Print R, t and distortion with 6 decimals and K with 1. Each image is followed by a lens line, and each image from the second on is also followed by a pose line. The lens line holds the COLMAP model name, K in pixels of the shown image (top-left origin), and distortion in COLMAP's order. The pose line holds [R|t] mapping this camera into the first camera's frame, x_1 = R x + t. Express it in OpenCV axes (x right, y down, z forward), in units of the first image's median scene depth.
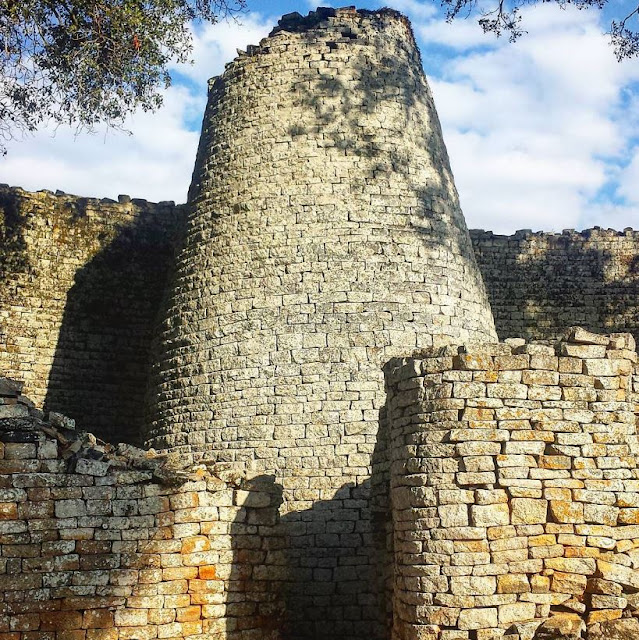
lens RADIAL K [[1018.9, 0, 319.0], [0, 1018.9, 305.3], [0, 0, 1]] dist [0.094129, -0.019916]
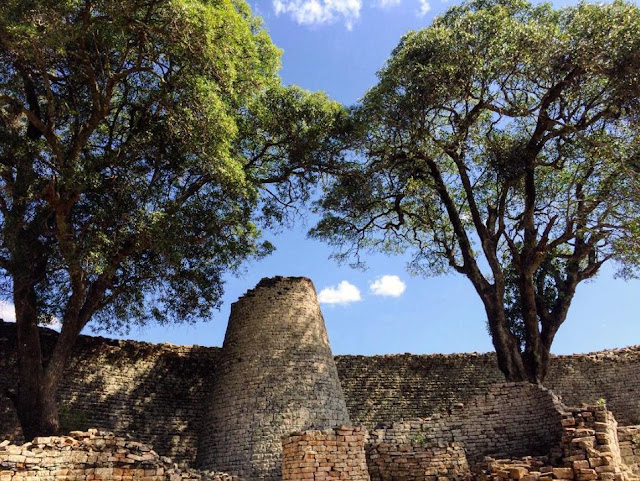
lens RADIAL K [[489.0, 0, 319.5], [0, 489.0, 256.2], [0, 0, 1]] dist [0.041050, -0.005446]
pose [[0.998380, 0.001506, 0.056873, 0.083317], [0.012092, 0.971193, -0.237987, -0.096830], [-0.055593, 0.238289, 0.969602, -0.430917]]
